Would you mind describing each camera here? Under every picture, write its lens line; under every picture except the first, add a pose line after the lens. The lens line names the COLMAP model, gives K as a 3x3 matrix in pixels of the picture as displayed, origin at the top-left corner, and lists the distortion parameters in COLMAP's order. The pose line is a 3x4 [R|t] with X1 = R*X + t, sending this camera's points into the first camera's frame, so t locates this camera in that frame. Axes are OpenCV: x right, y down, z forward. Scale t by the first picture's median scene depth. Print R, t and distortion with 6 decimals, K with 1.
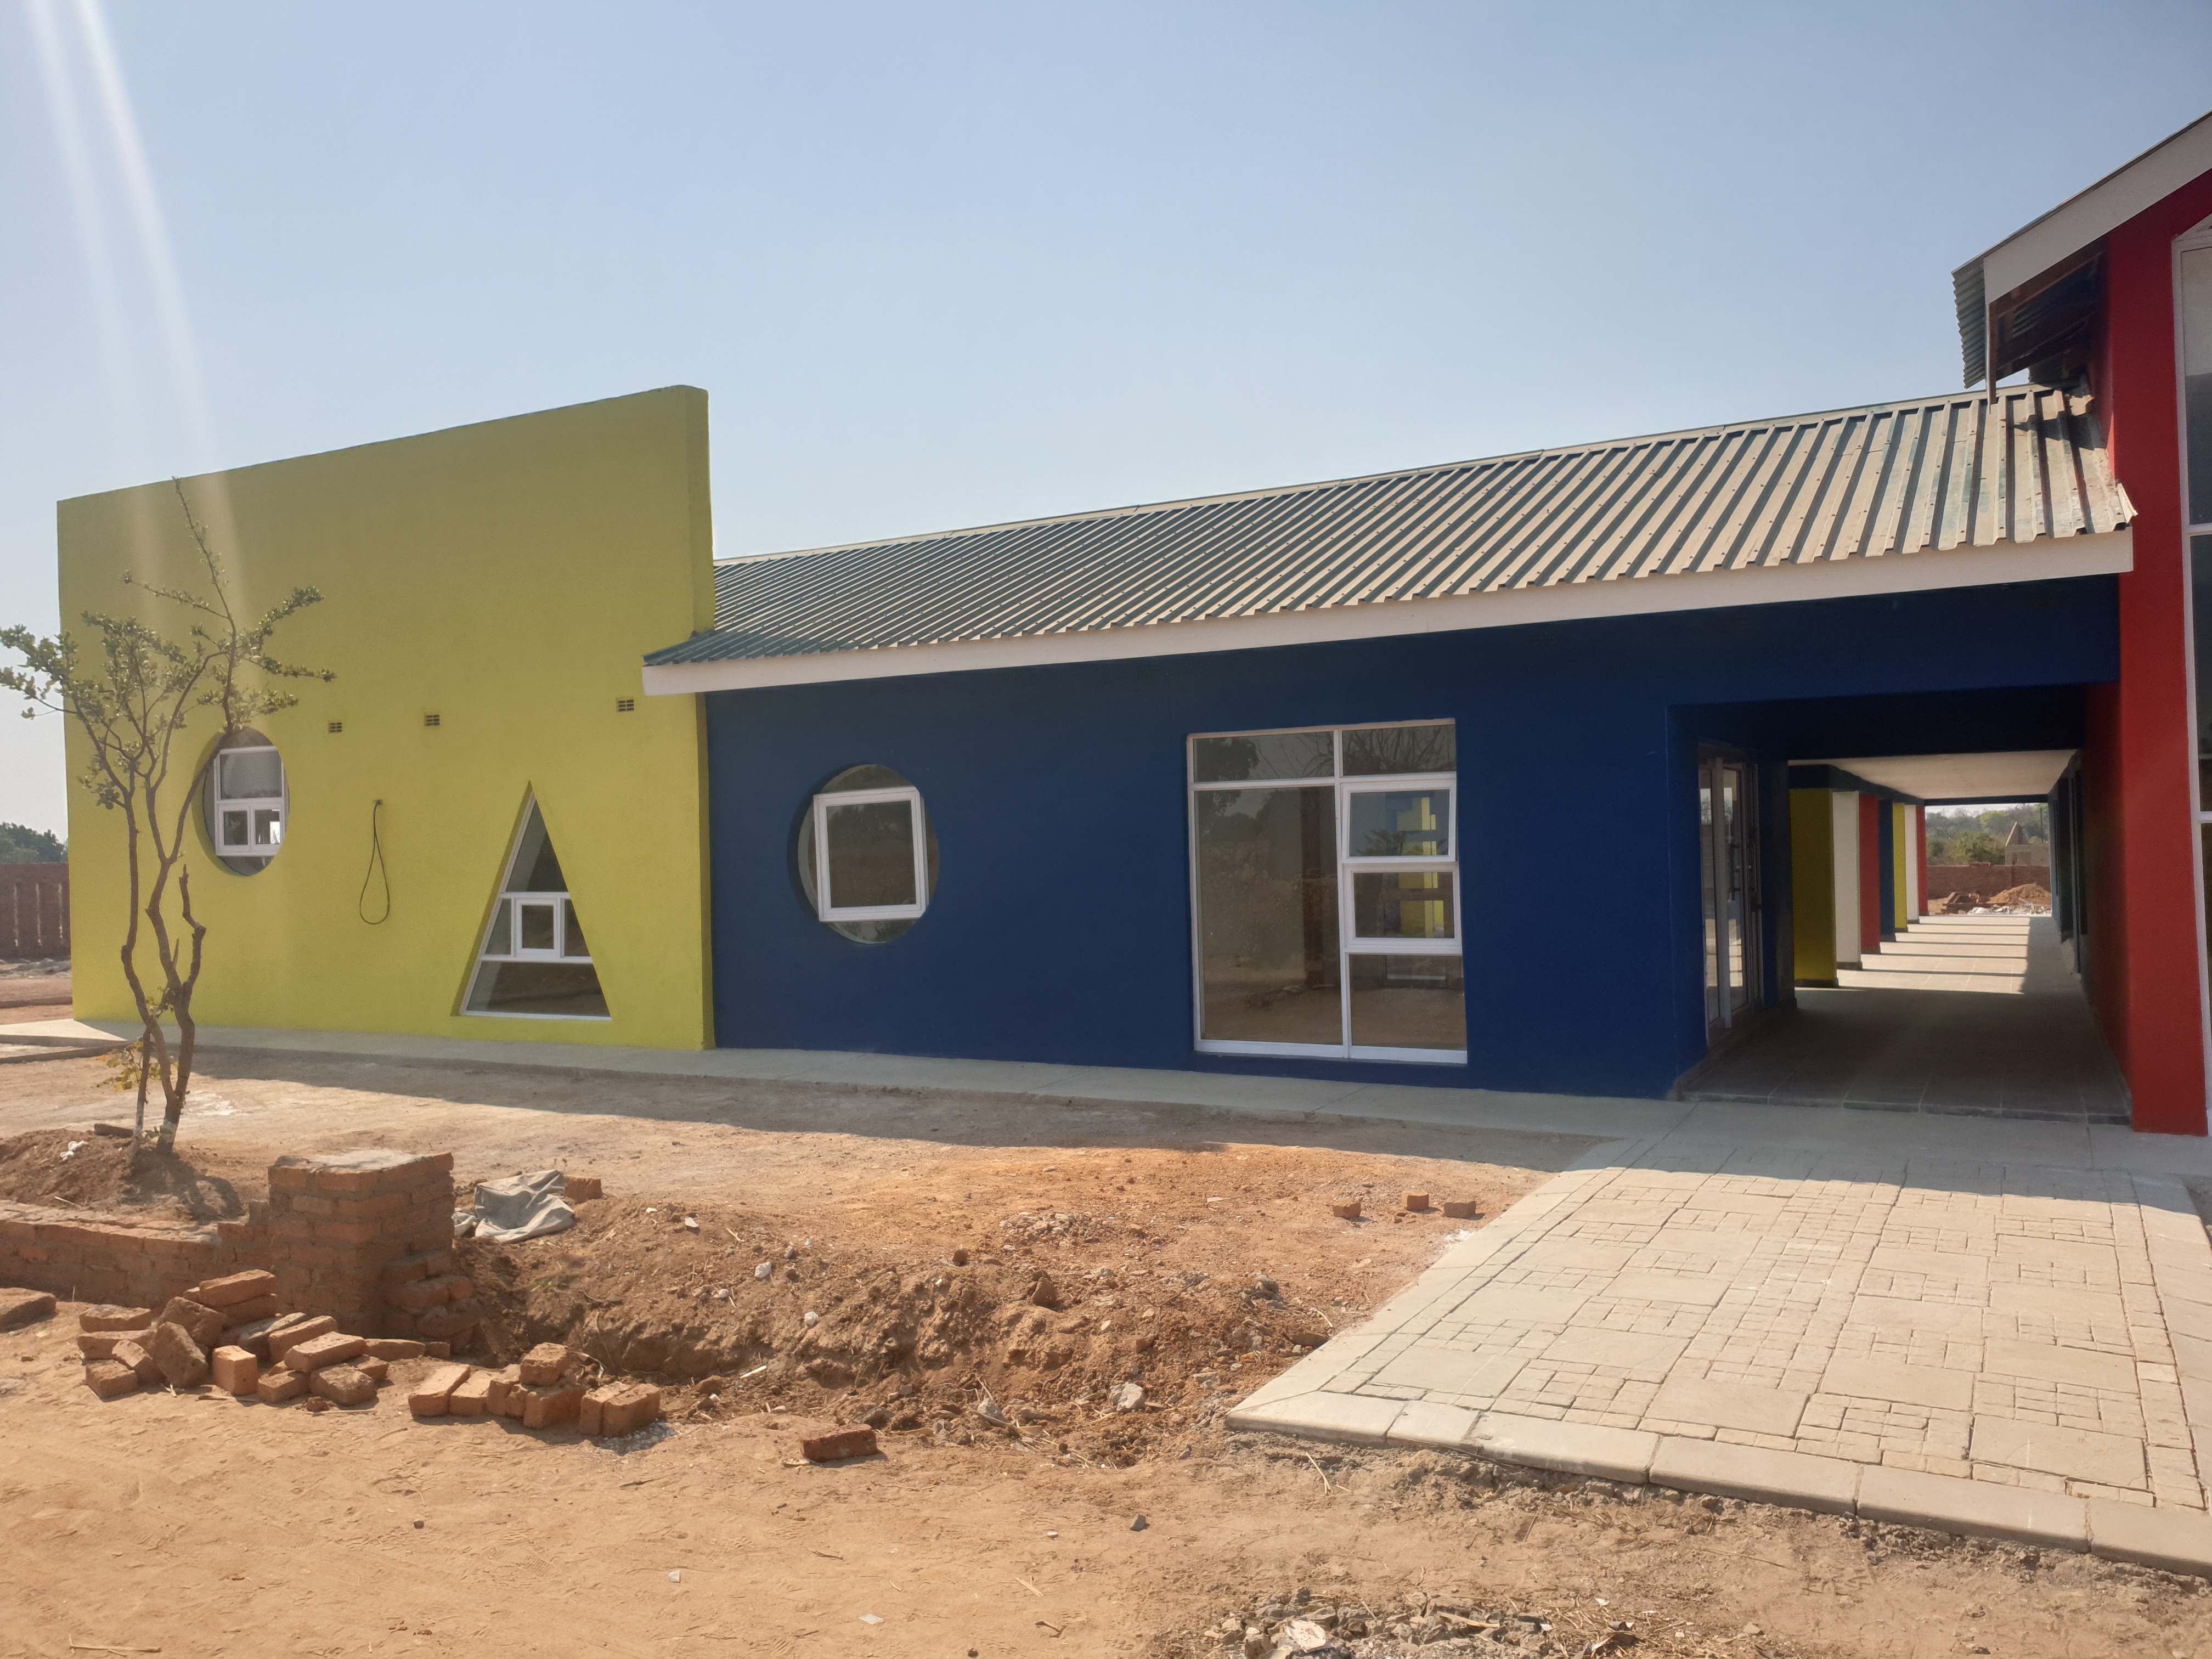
lens RADIAL K [[1712.5, 0, 1077.8], [0, 1712.5, 832.7], [0, 0, 1]] dist [-0.008910, 0.037736]
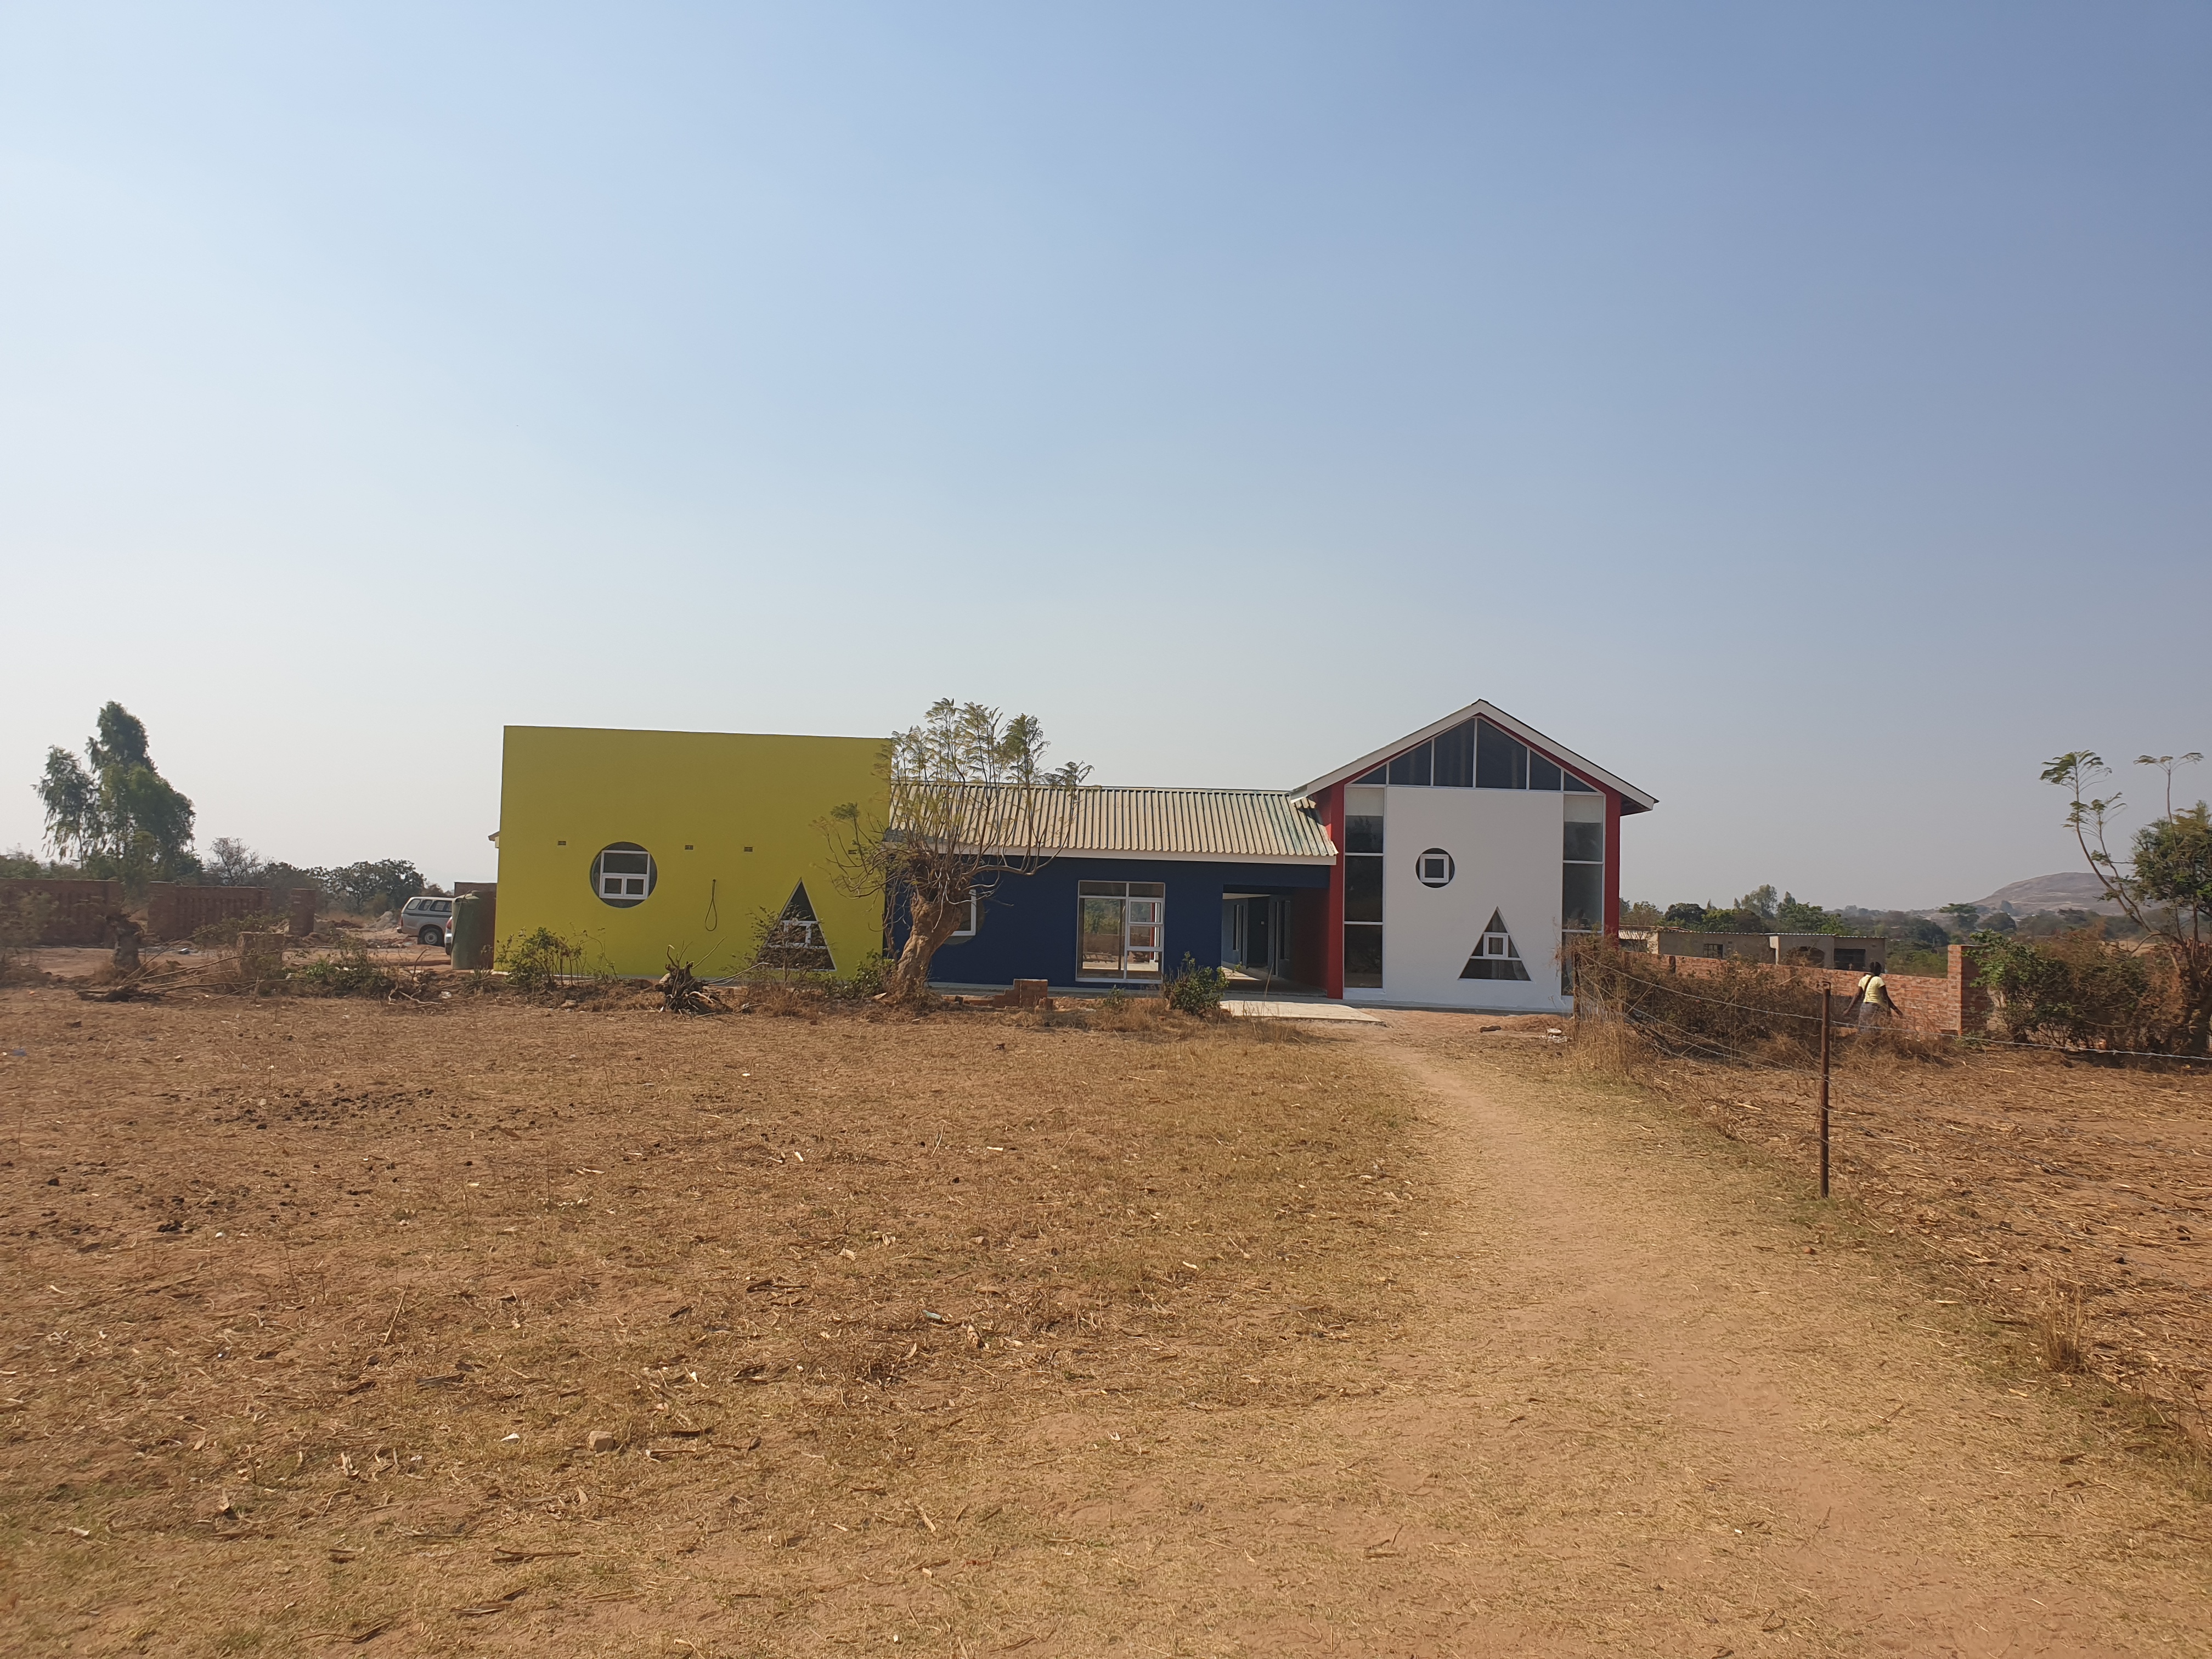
lens RADIAL K [[1663.6, 0, 1114.4], [0, 1663.6, 797.0], [0, 0, 1]] dist [0.008611, 0.000744]
pose [[0.872725, 0.078104, 0.481925, -1.450814], [-0.054275, 0.996523, -0.063217, -0.023825], [-0.485186, 0.029015, 0.873929, -1.821561]]
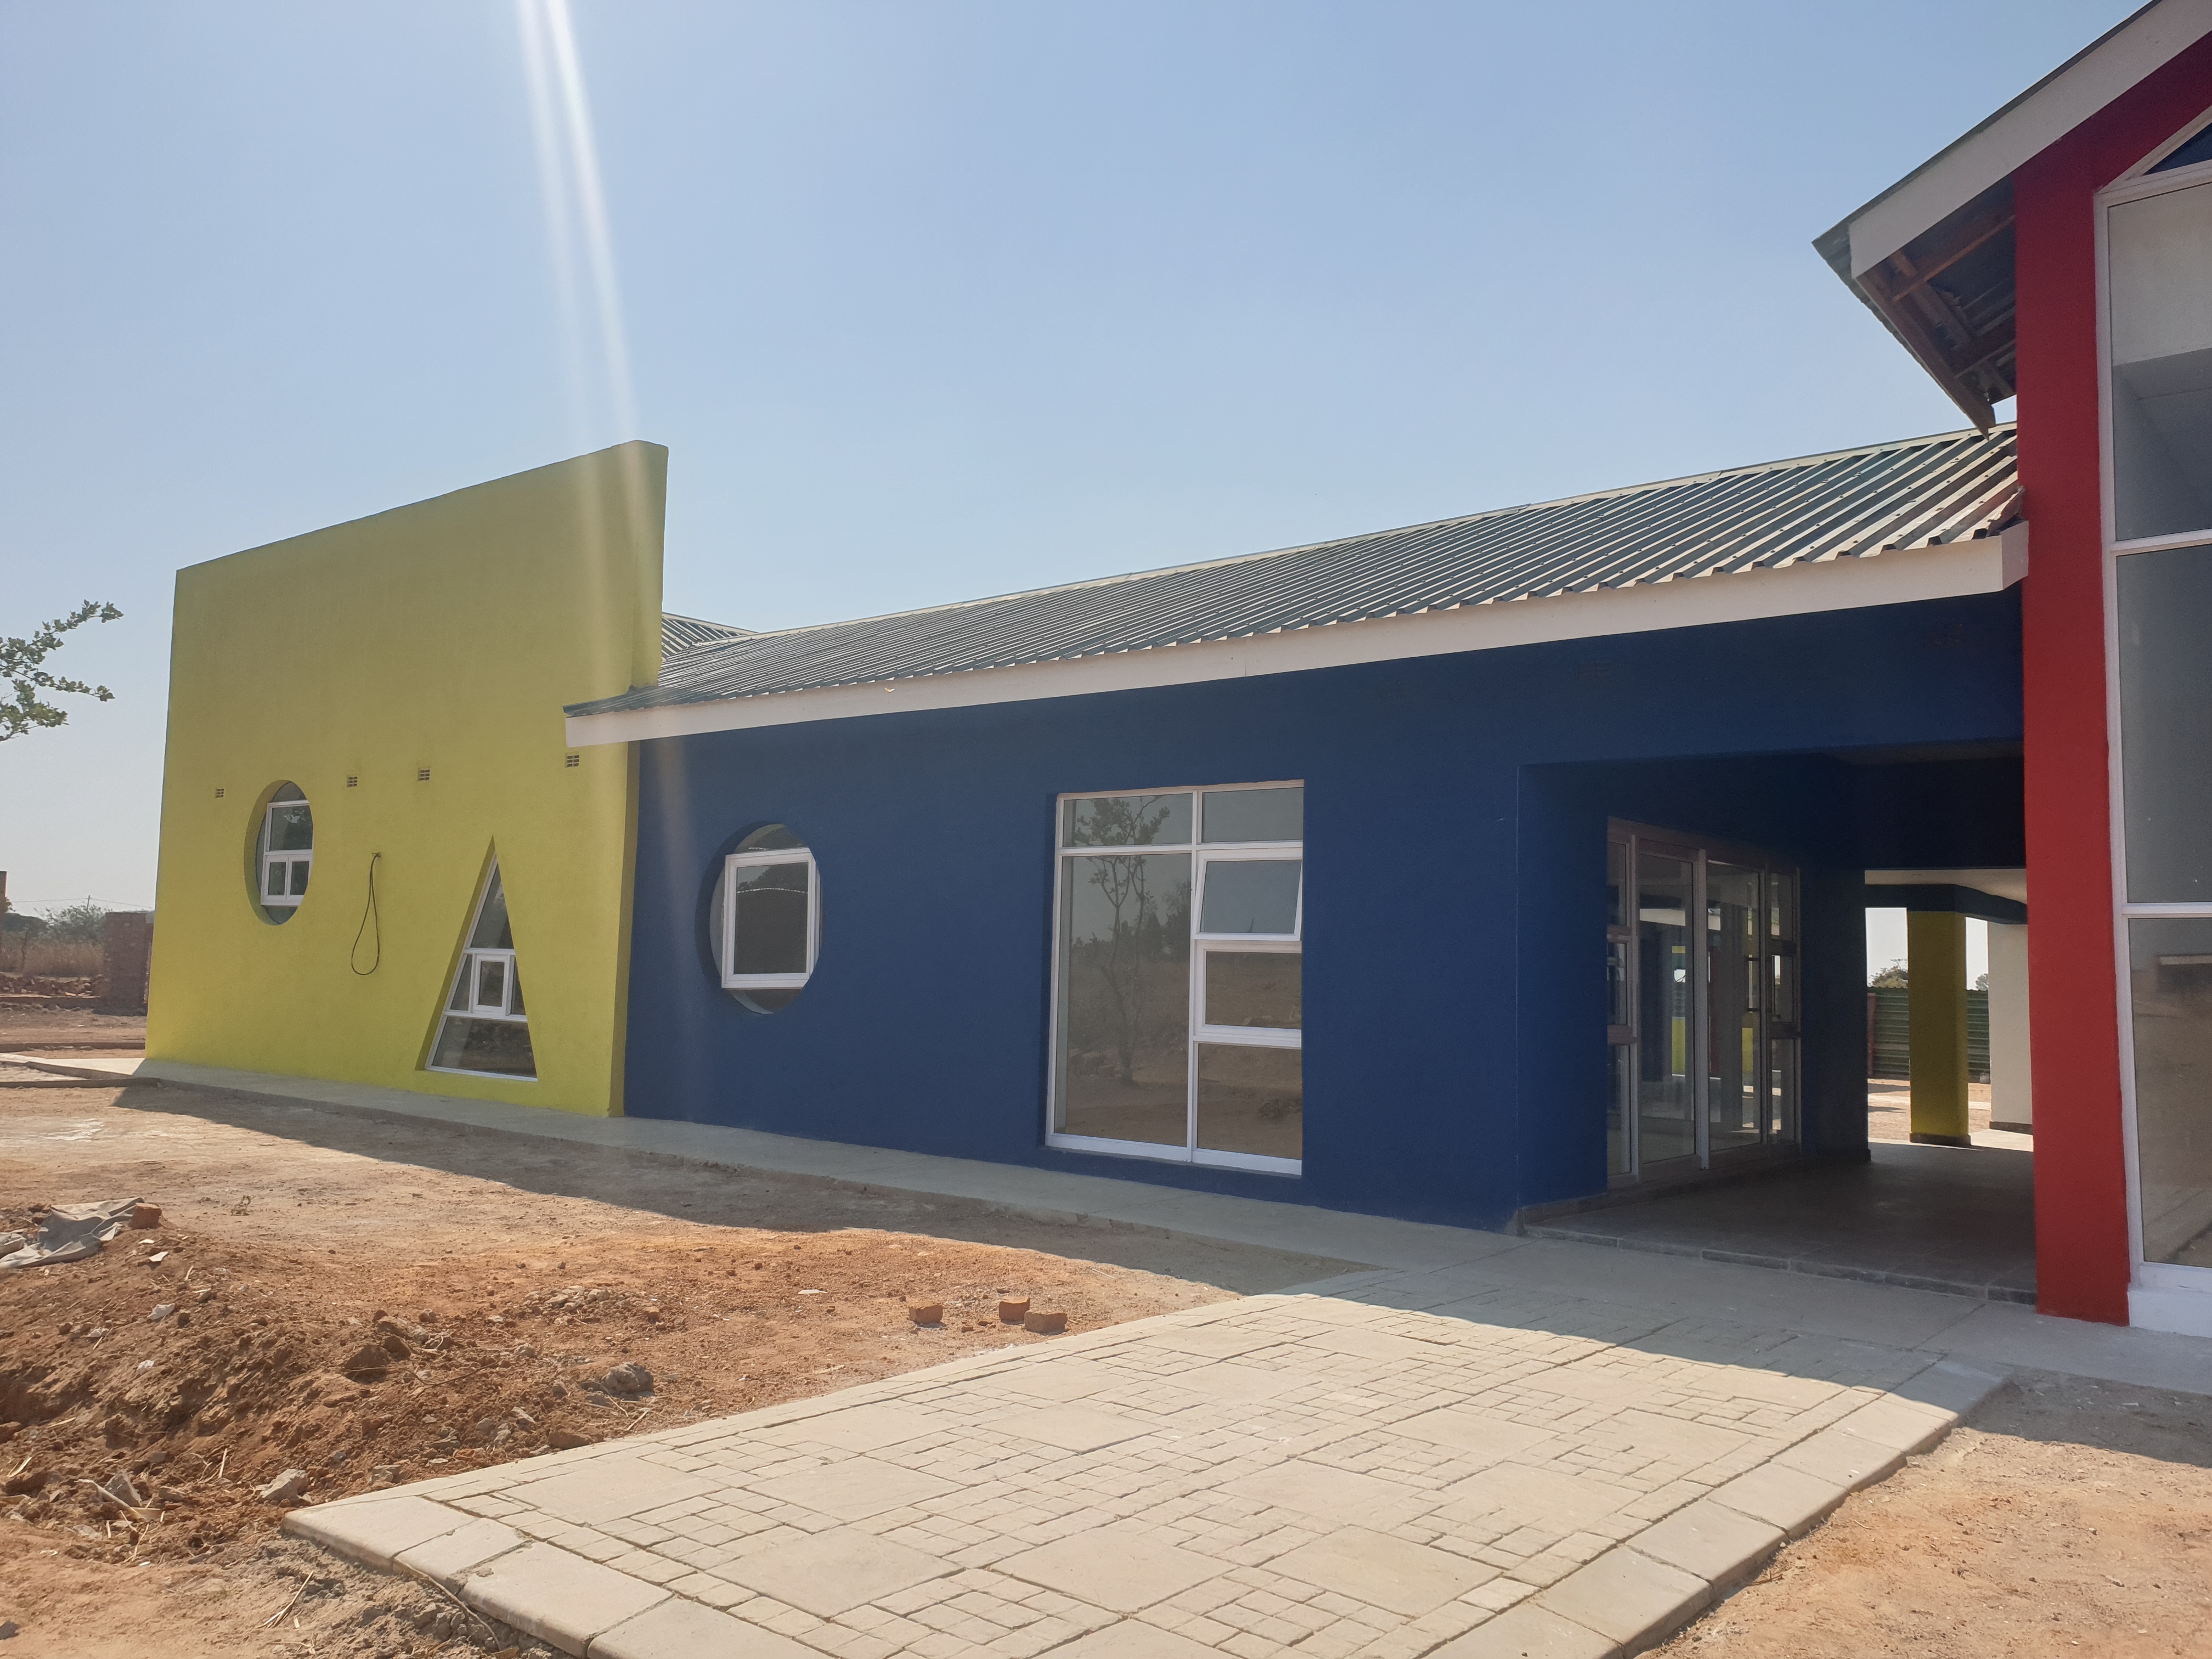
lens RADIAL K [[1701.2, 0, 1106.0], [0, 1701.2, 829.5], [0, 0, 1]] dist [0.007127, 0.007759]
pose [[0.981715, 0.035635, -0.186992, 0.279299], [-0.050709, 0.995782, -0.076462, 0.031002], [0.183479, 0.084546, 0.979381, 0.126038]]
